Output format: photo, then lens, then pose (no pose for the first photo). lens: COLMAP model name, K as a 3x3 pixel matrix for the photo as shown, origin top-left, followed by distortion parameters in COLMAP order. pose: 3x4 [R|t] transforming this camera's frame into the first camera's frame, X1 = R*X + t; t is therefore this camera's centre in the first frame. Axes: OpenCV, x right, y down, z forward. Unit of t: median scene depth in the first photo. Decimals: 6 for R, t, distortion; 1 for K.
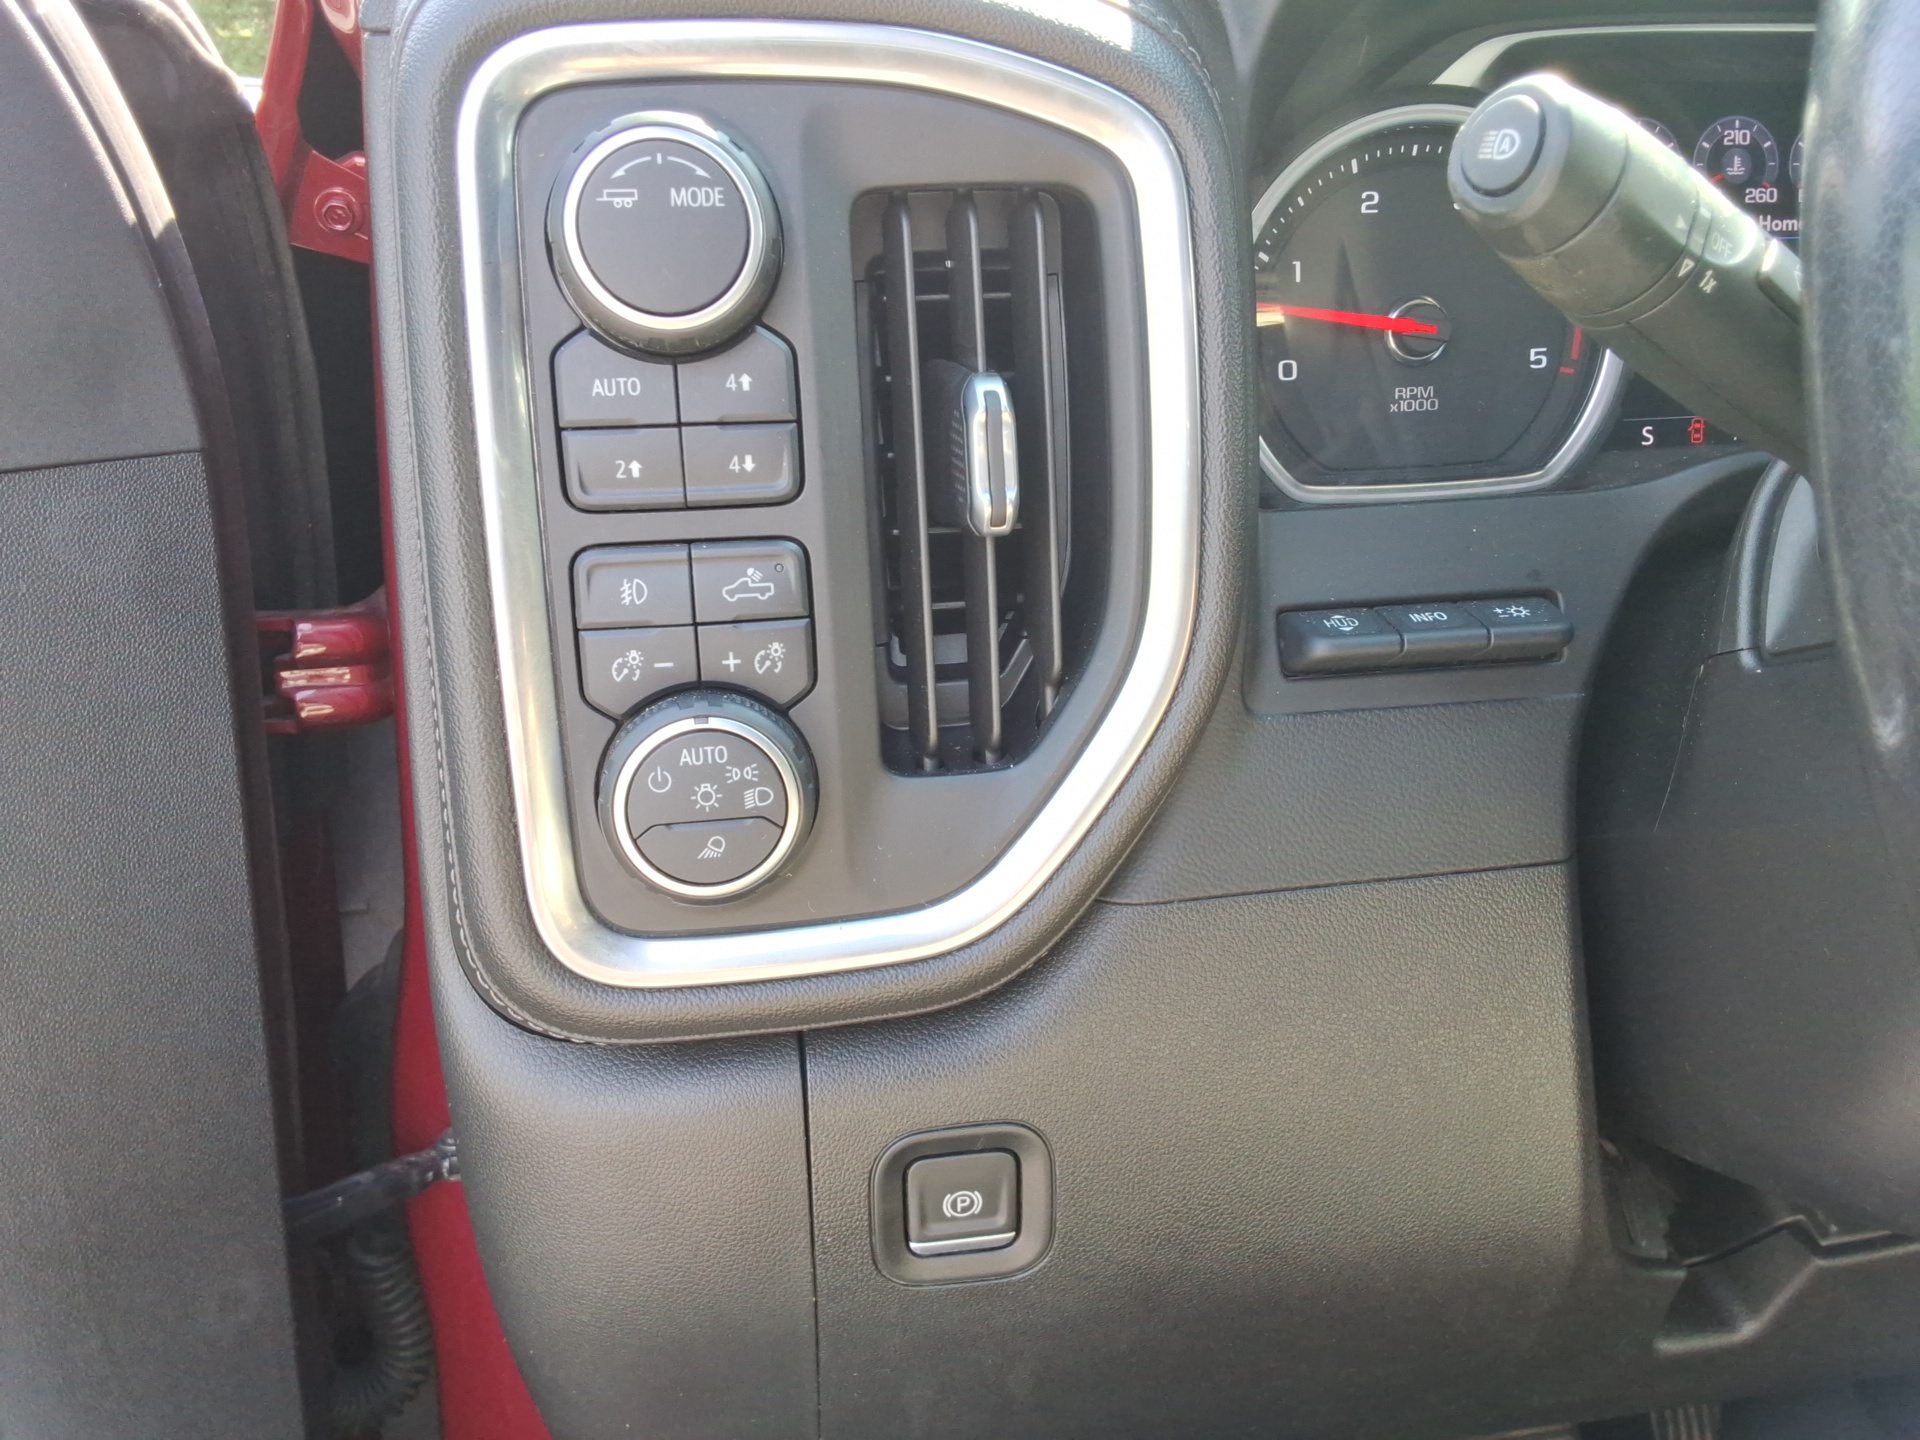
lens RADIAL K [[1547.0, 0, 960.0], [0, 1547.0, 720.0], [0, 0, 1]] dist [0.143431, -0.233227]
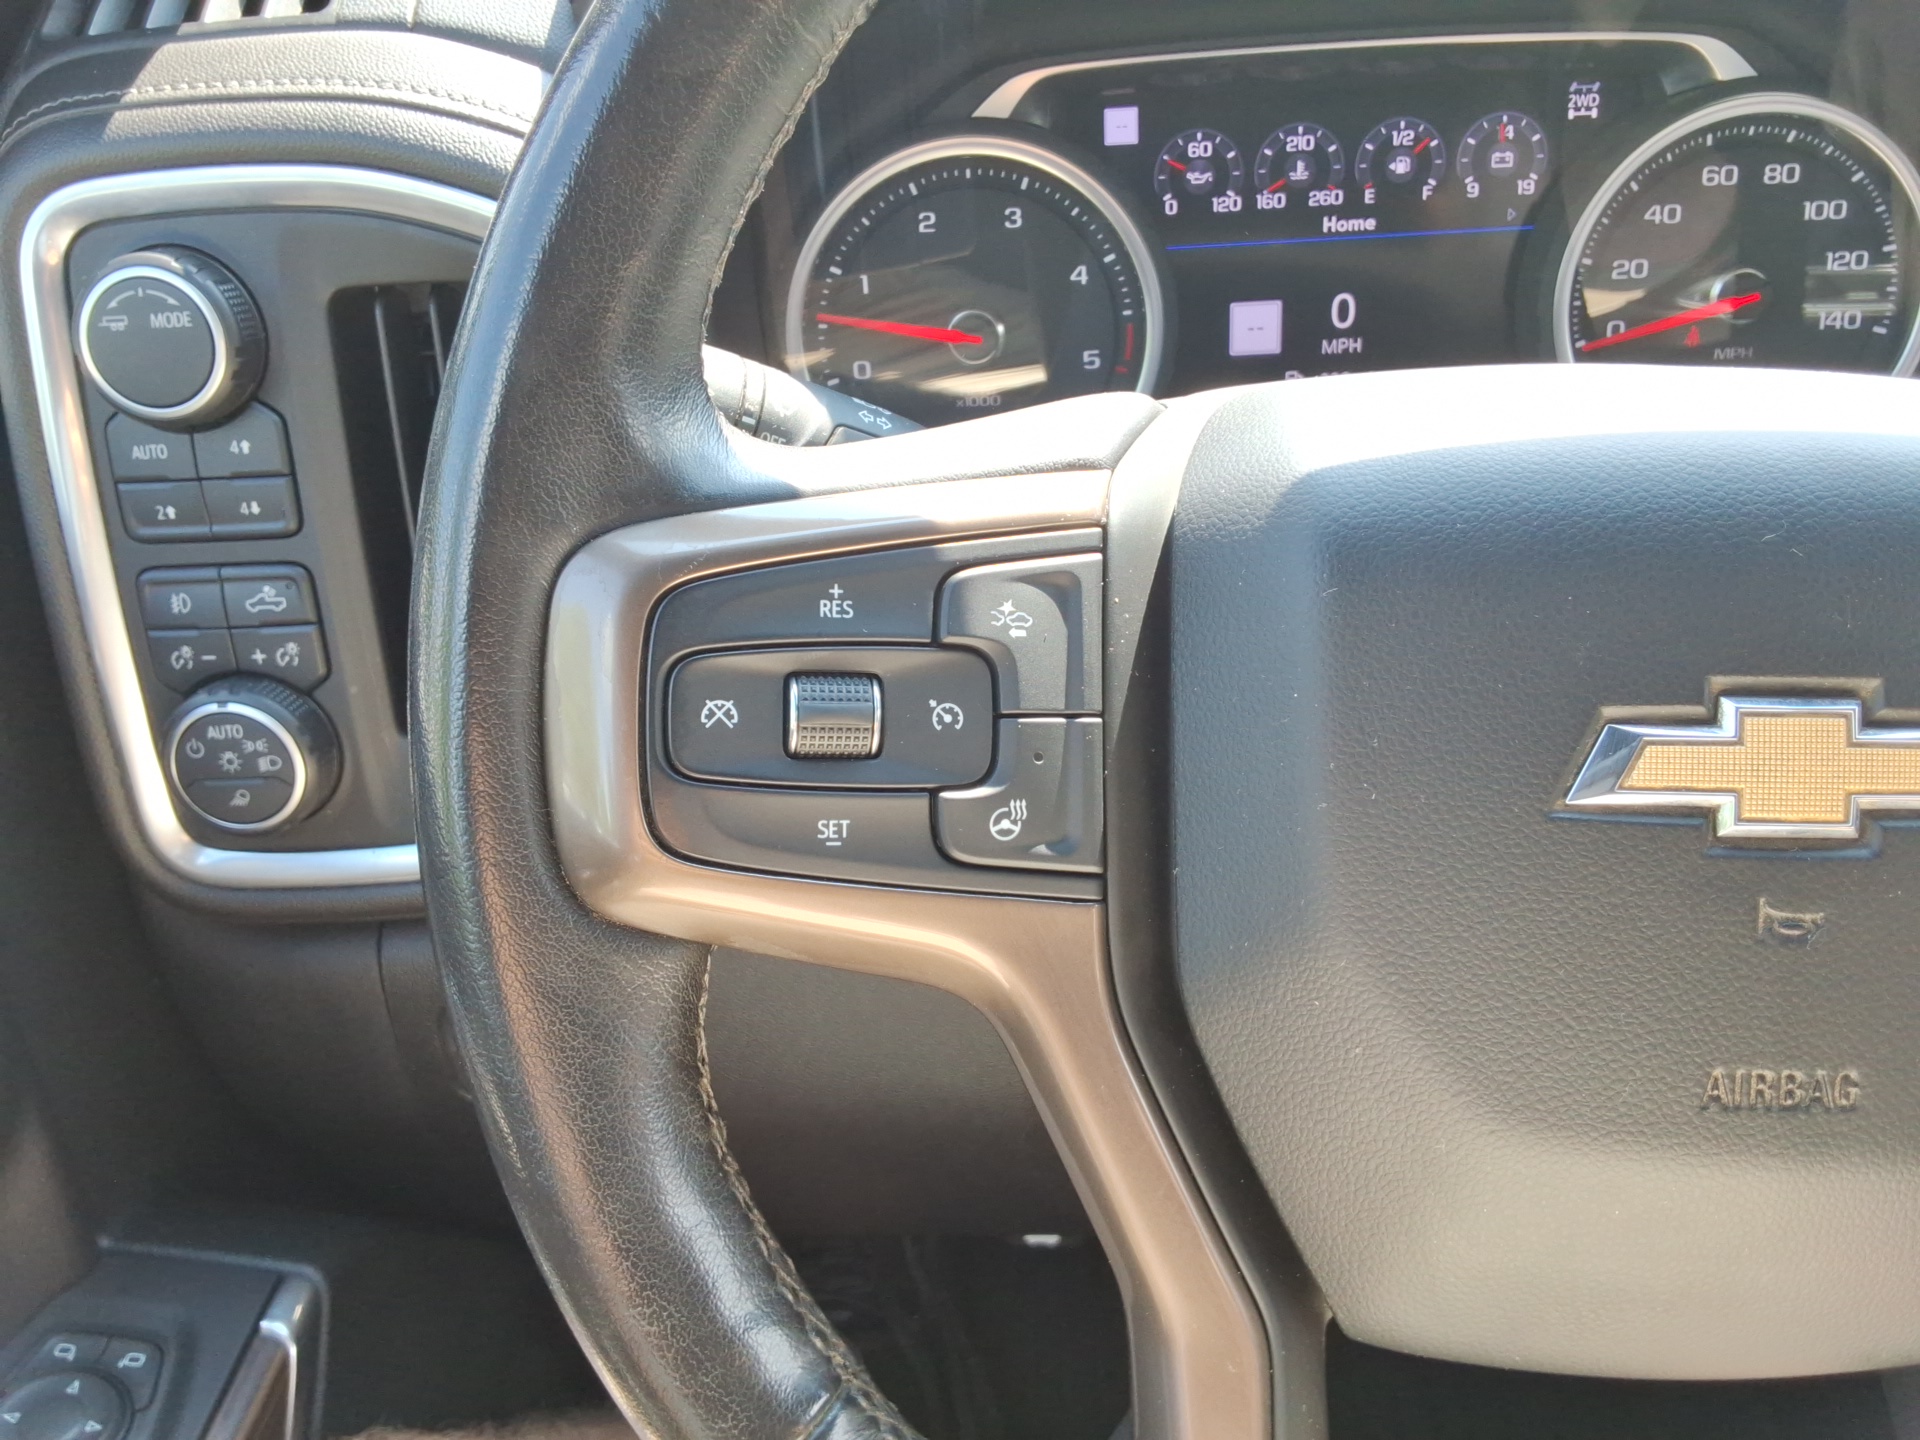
lens RADIAL K [[1559.6, 0, 980.4], [0, 1559.6, 710.7], [0, 0, 1]] dist [0.118522, -0.212583]
pose [[0.984383, 0.054227, -0.167481, 0.682285], [-0.025886, 0.985621, 0.166978, -0.232783], [0.174128, -0.160035, 0.971632, -0.199473]]
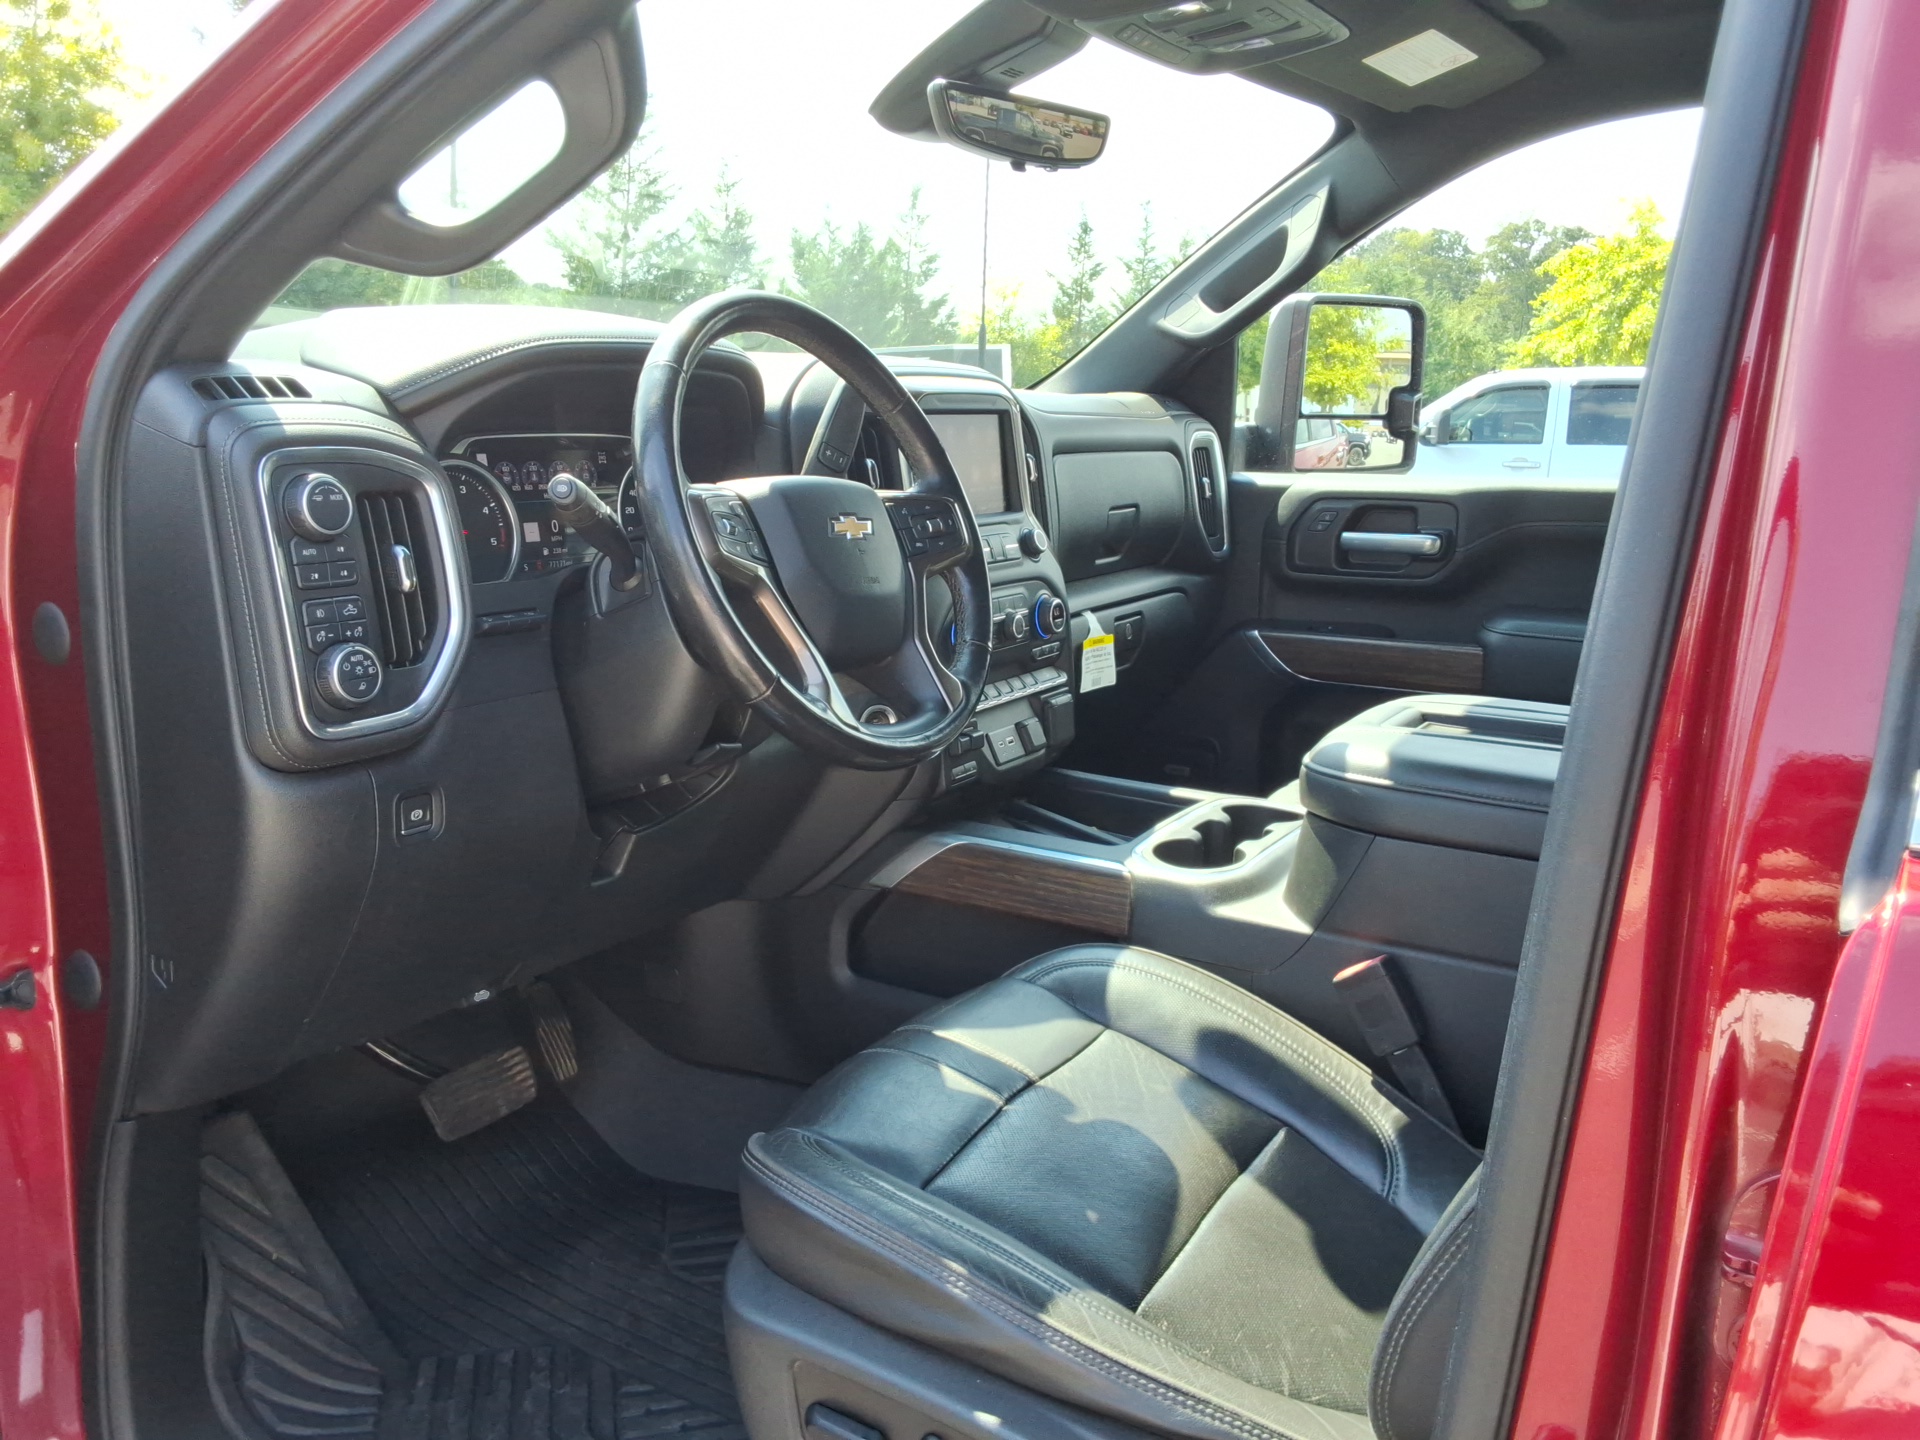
lens RADIAL K [[1569.6, 0, 960.0], [0, 1569.6, 720.0], [0, 0, 1]] dist [0.092489, -0.090392]
pose [[0.645930, -0.122438, 0.753514, -1.874082], [0.222991, 0.974267, -0.032845, 0.541649], [-0.730102, 0.189242, 0.656611, -2.118713]]
